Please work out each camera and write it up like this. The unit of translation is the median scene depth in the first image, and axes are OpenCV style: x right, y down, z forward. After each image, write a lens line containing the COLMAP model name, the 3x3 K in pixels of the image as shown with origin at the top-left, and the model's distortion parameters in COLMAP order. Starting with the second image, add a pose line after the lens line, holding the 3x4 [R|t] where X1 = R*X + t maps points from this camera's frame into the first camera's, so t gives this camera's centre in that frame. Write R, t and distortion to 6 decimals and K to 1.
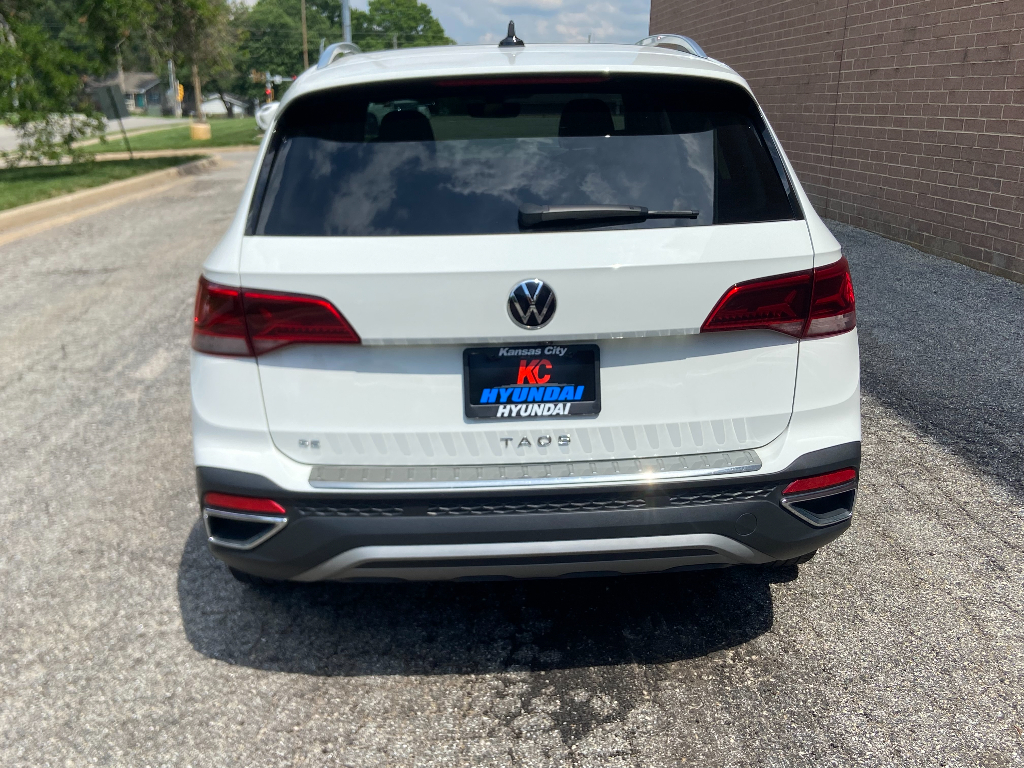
lens RADIAL K [[984.4, 0, 510.7], [0, 984.4, 385.8], [0, 0, 1]] dist [0.133898, -0.177688]
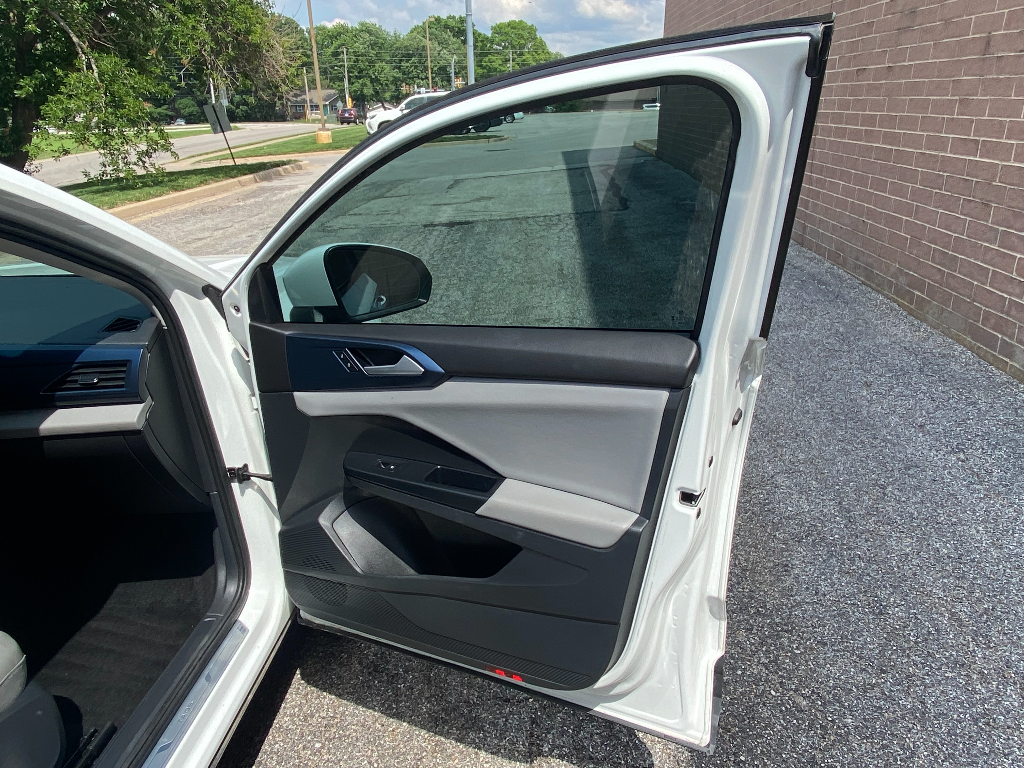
lens RADIAL K [[730.3, 0, 512.0], [0, 730.3, 384.0], [0, 0, 1]] dist [0.078884, -0.092300]
pose [[0.992994, 0.016705, -0.116974, 0.432101], [-0.006580, 0.996237, 0.086416, -0.311921], [0.117978, -0.085041, 0.989368, 0.992201]]
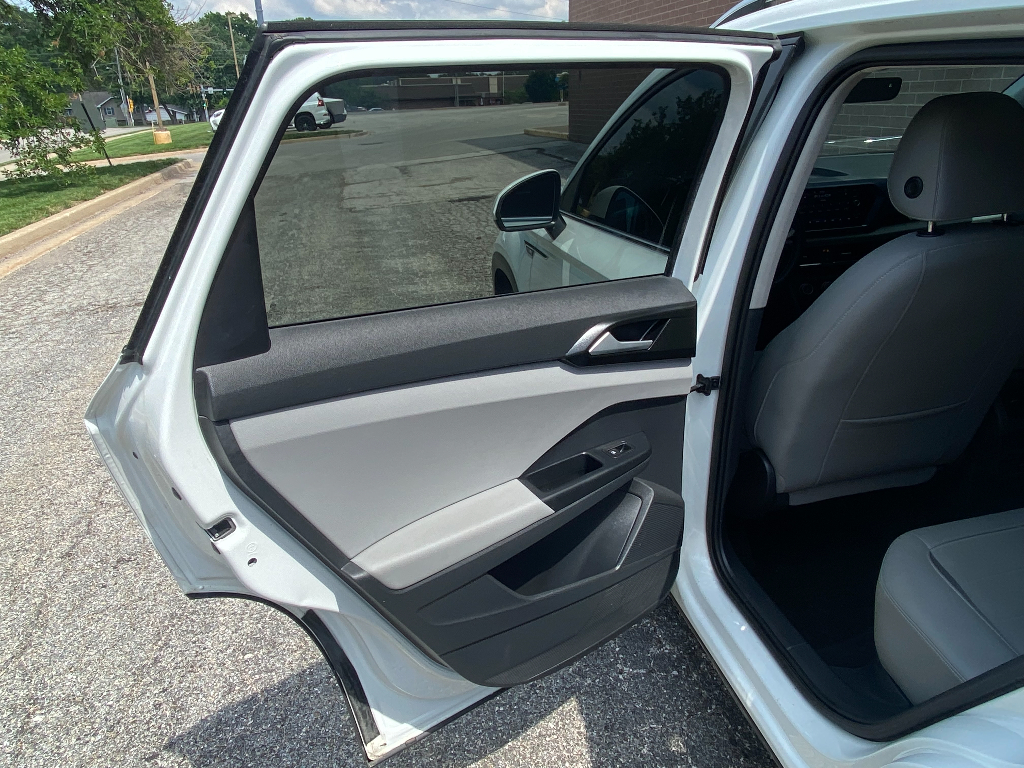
lens RADIAL K [[722.0, 0, 514.5], [0, 722.0, 385.2], [0, 0, 1]] dist [0.076937, -0.094850]
pose [[0.987735, -0.094368, 0.124394, -0.388325], [0.081805, 0.991362, 0.102511, -0.206364], [-0.132994, -0.091078, 0.986923, 0.724393]]
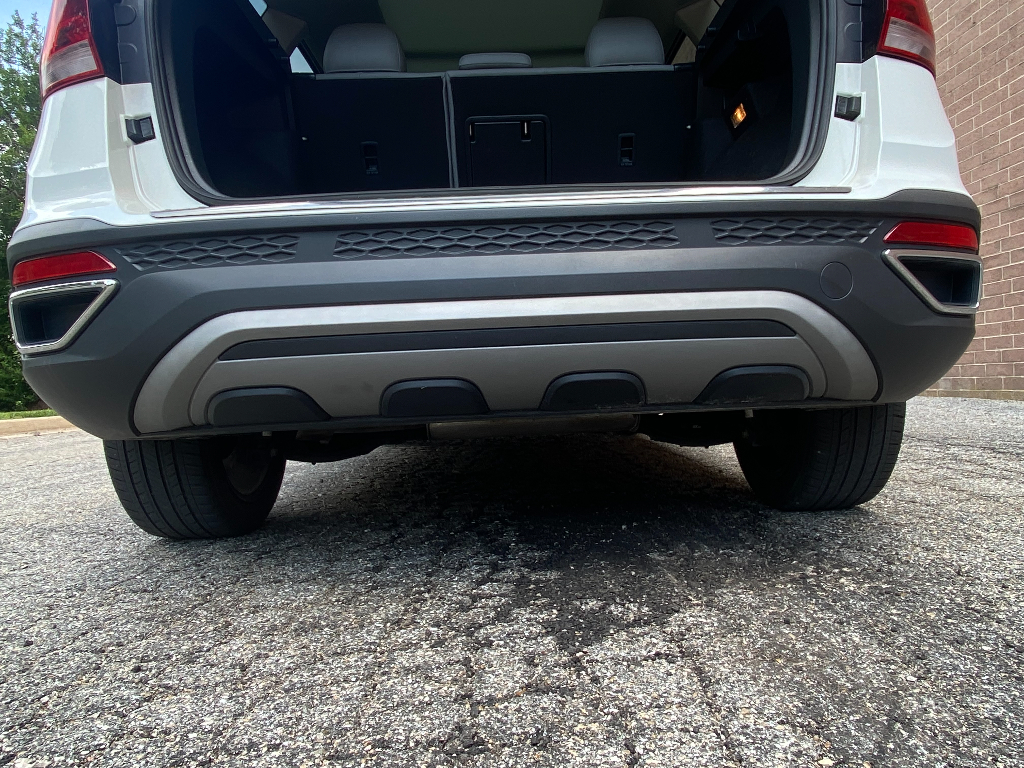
lens RADIAL K [[730.6, 0, 536.5], [0, 730.6, 385.0], [0, 0, 1]] dist [0.079747, -0.090352]
pose [[0.999816, -0.019136, 0.000969, 0.027058], [0.018663, 0.961125, -0.275482, 0.216742], [0.004341, 0.275450, 0.961306, 0.364683]]
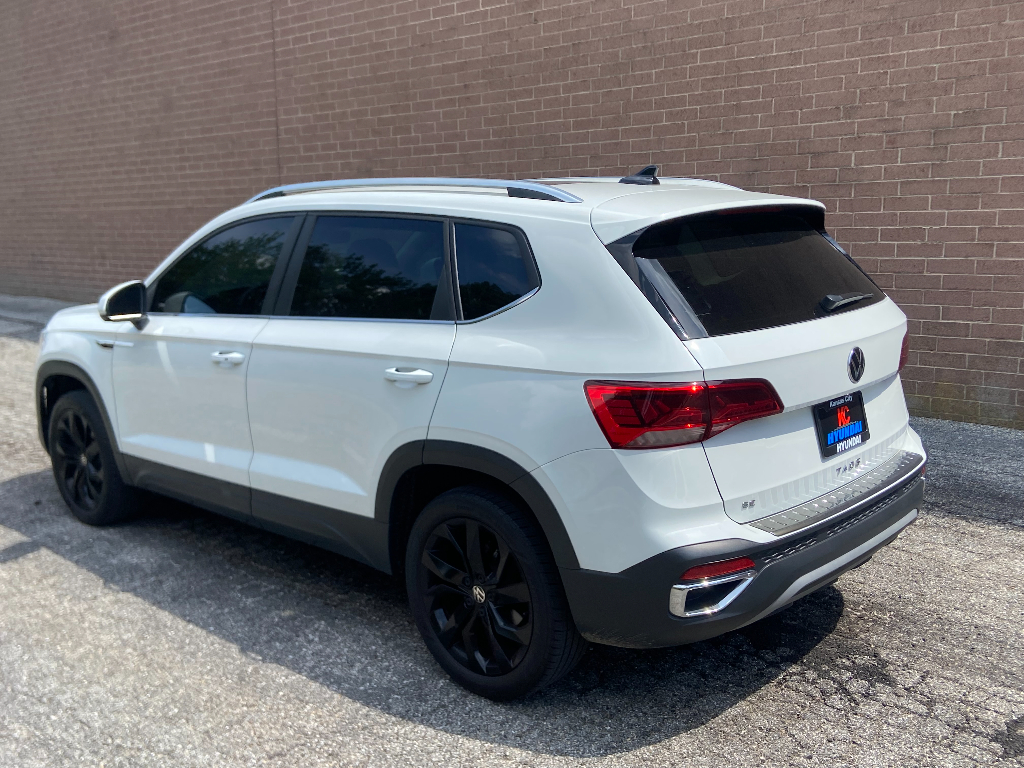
lens RADIAL K [[975.4, 0, 512.0], [0, 975.4, 384.0], [0, 0, 1]] dist [0.119718, -0.143485]
pose [[0.712287, -0.123306, 0.690972, -0.783825], [0.205965, 0.977828, -0.037822, -0.063226], [-0.670988, 0.169256, 0.721891, 0.203595]]
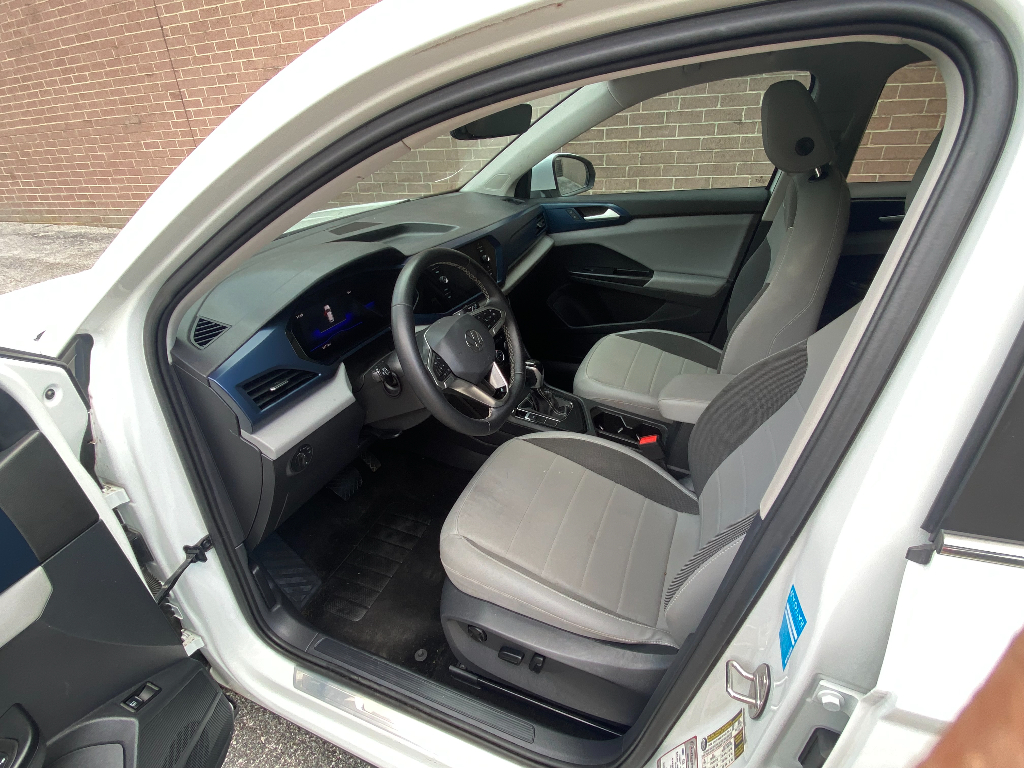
lens RADIAL K [[496.2, 0, 512.0], [0, 496.2, 384.0], [0, 0, 1]] dist [0.016402, -0.018761]
pose [[0.426301, -0.442948, 0.788711, -0.331330], [0.296159, 0.892196, 0.340992, -0.316663], [-0.854726, 0.088219, 0.511527, 1.152063]]
